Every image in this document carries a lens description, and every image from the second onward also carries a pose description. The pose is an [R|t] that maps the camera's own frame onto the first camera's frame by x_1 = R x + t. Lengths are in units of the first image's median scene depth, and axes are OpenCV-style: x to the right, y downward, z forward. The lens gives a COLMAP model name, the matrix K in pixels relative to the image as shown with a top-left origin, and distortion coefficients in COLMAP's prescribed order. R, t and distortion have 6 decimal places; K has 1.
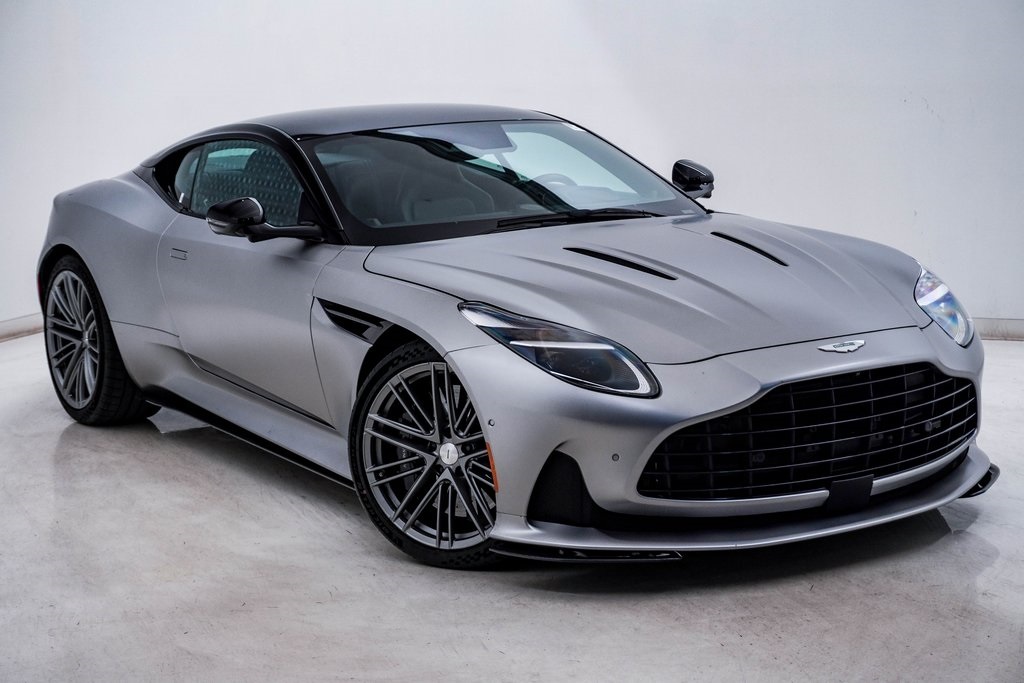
lens RADIAL K [[2190.2, 0, 508.0], [0, 2190.2, 342.8], [0, 0, 1]] dist [0.004505, 0.000000]
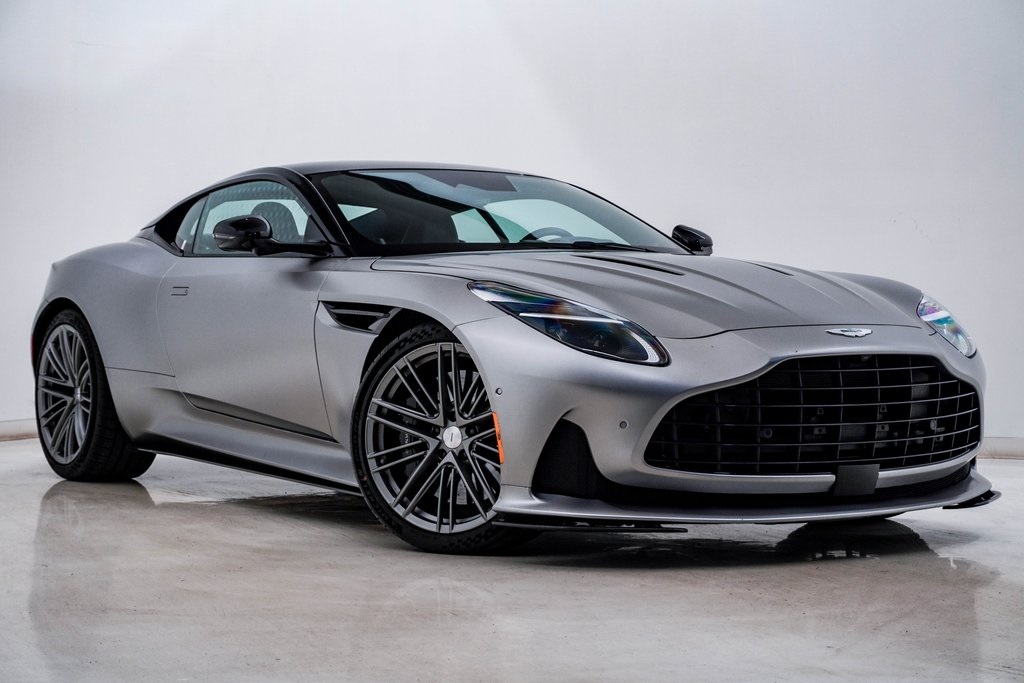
lens RADIAL K [[2190.2, 0, 515.1], [0, 2190.2, 340.9], [0, 0, 1]] dist [0.004505, 0.000000]
pose [[0.999245, 0.033972, 0.018848, -0.018791], [-0.031039, 0.989866, -0.138571, 0.144110], [-0.023364, 0.137882, 0.990173, 0.009934]]
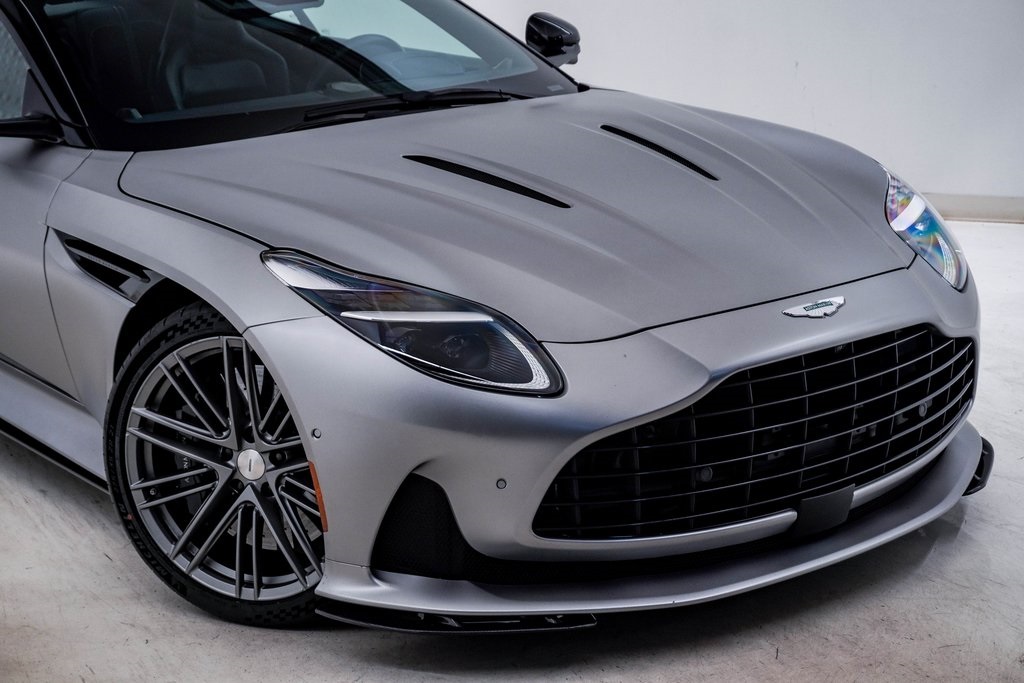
lens RADIAL K [[2190.2, 0, 517.3], [0, 2190.2, 341.1], [0, 0, 1]] dist [0.004505, 0.000000]
pose [[0.993315, -0.021550, 0.113406, -0.021020], [0.011141, 0.995731, 0.091624, -0.051196], [-0.114896, -0.089748, 0.989315, 0.305369]]
